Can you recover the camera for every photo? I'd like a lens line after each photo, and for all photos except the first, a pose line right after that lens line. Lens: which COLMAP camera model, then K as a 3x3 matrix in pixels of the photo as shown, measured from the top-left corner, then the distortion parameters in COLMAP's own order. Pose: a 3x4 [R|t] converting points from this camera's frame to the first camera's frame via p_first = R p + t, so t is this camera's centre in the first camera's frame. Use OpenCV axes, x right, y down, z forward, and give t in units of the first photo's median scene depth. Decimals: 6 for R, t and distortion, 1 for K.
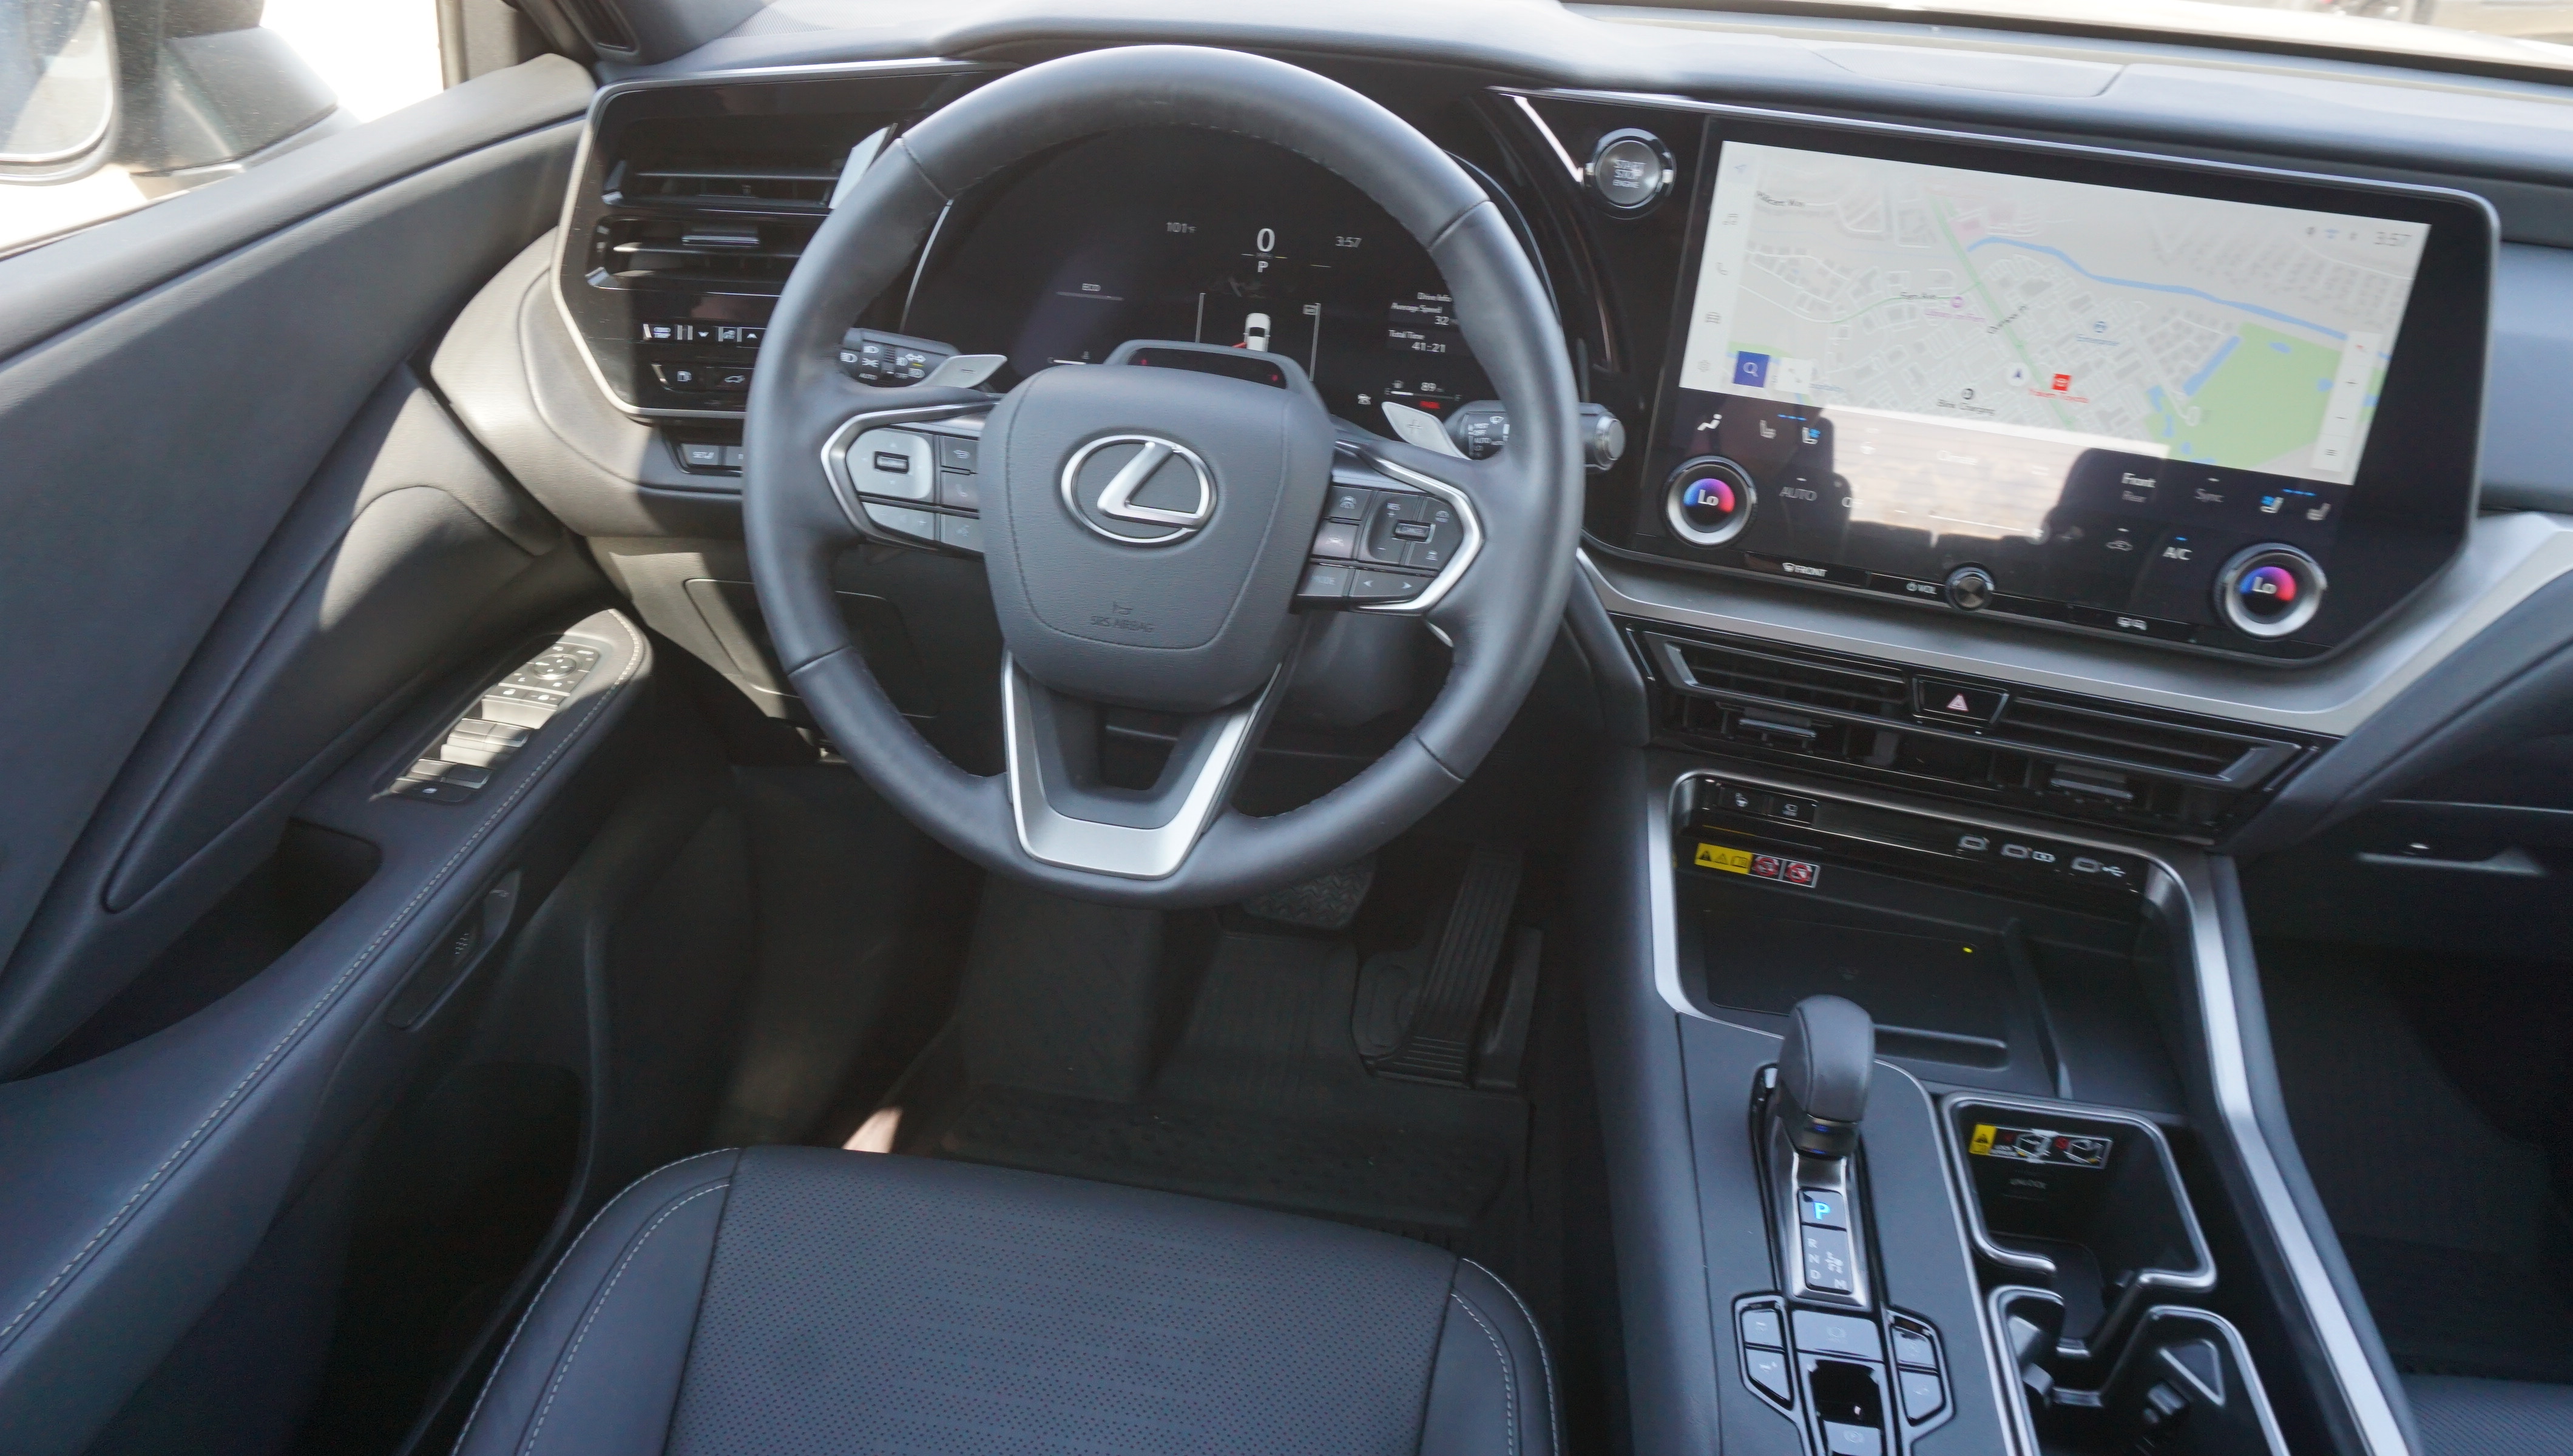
lens RADIAL K [[1741.4, 0, 1294.4], [0, 1741.4, 734.7], [0, 0, 1]] dist [-0.045477, 0.042770]
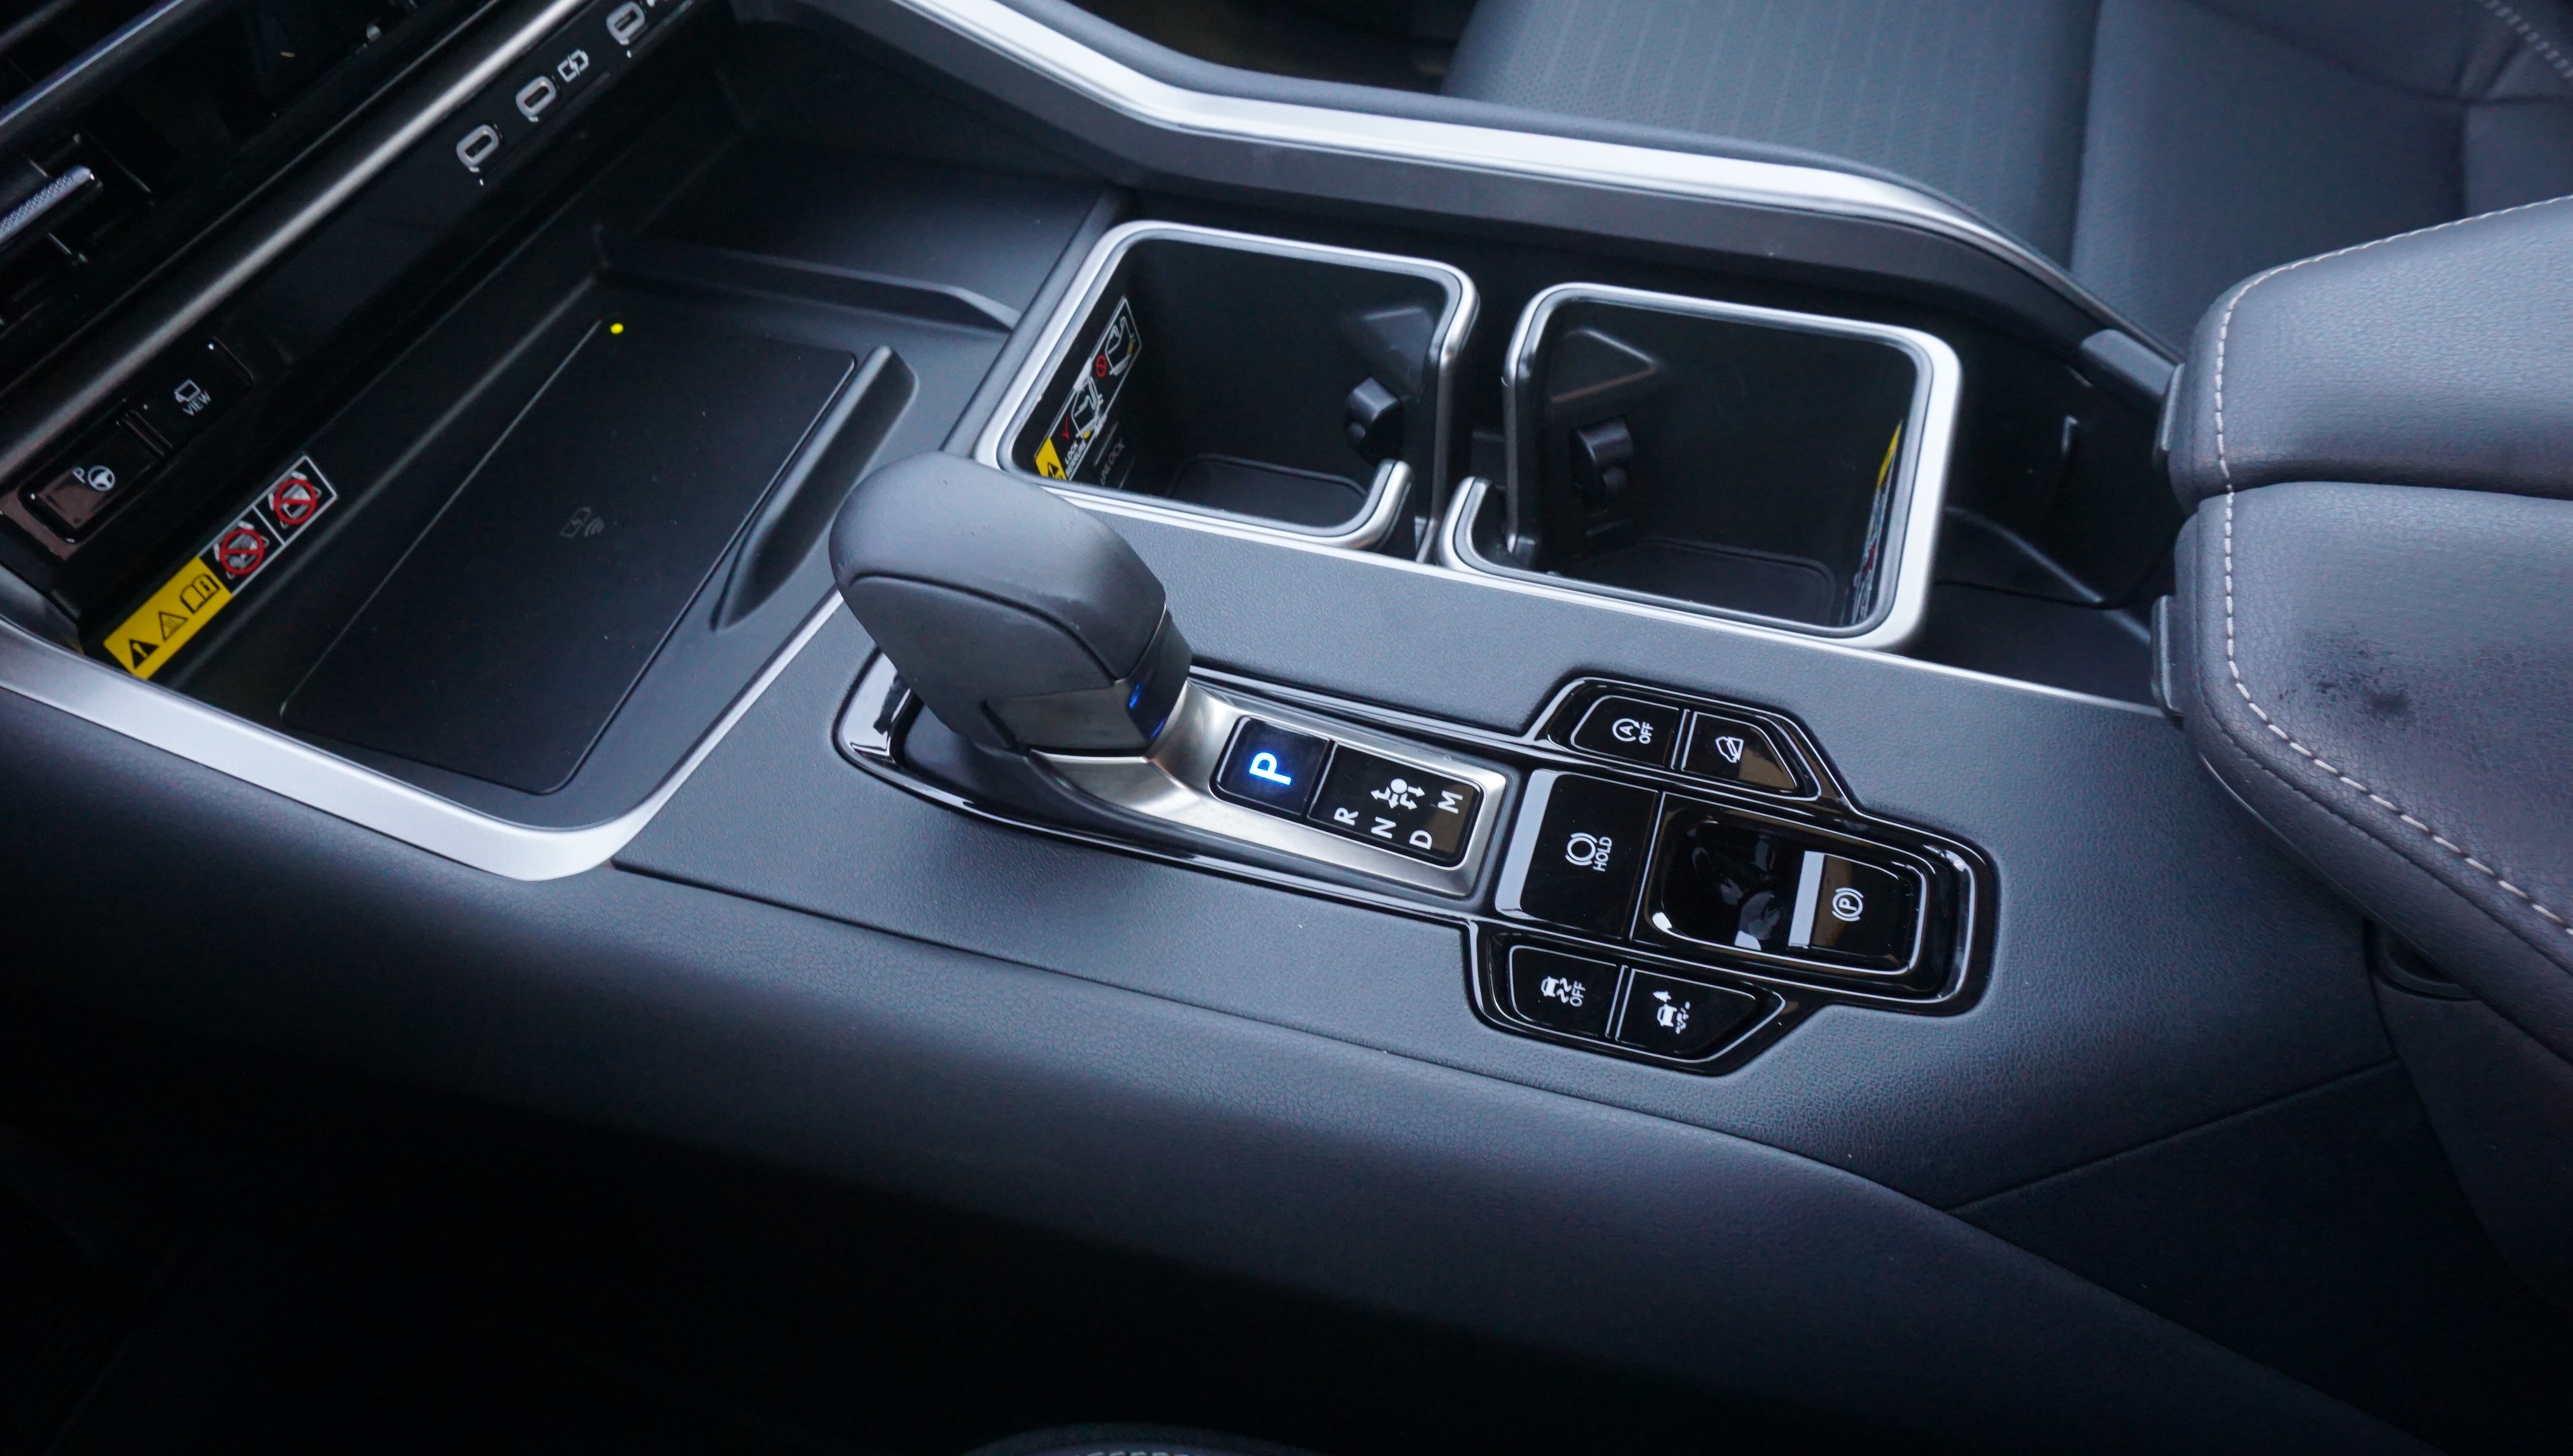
lens RADIAL K [[1715.1, 0, 1286.5], [0, 1715.1, 728.0], [0, 0, 1]] dist [-0.041541, 0.002774]
pose [[0.166521, -0.827358, 0.536424, 0.061503], [0.590063, 0.519472, 0.618040, -0.009093], [-0.789998, 0.213607, 0.574696, 0.662723]]
